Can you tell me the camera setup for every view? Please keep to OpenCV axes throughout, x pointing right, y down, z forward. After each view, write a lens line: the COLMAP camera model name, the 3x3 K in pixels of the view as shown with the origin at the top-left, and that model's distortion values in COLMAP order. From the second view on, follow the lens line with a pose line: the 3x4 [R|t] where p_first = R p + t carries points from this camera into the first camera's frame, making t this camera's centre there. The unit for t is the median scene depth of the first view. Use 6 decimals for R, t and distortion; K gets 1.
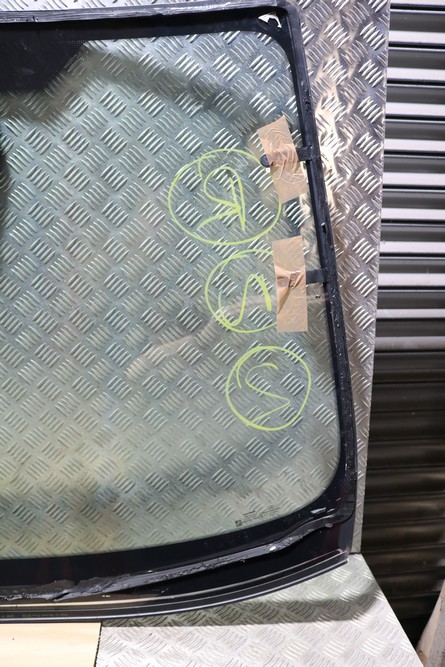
lens RADIAL K [[554.9, 0, 221.4], [0, 554.9, 332.6], [0, 0, 1]] dist [-0.123130, 0.086697]
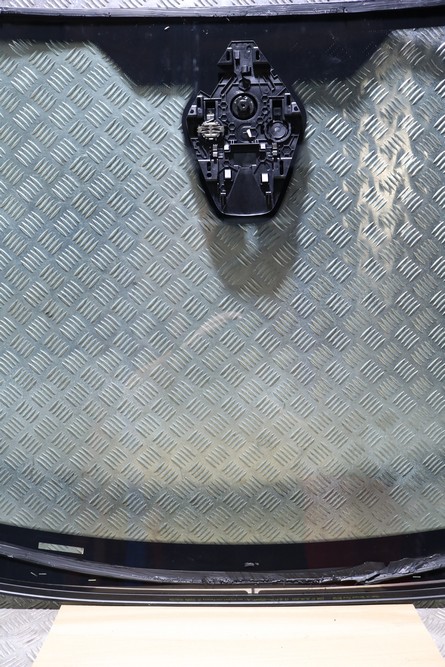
lens RADIAL K [[554.9, 0, 235.8], [0, 554.9, 331.4], [0, 0, 1]] dist [-0.123130, 0.086697]
pose [[0.998287, -0.014076, -0.056786, -0.449279], [0.012862, 0.999682, -0.021687, 0.046549], [0.057073, 0.020919, 0.998151, -0.024950]]
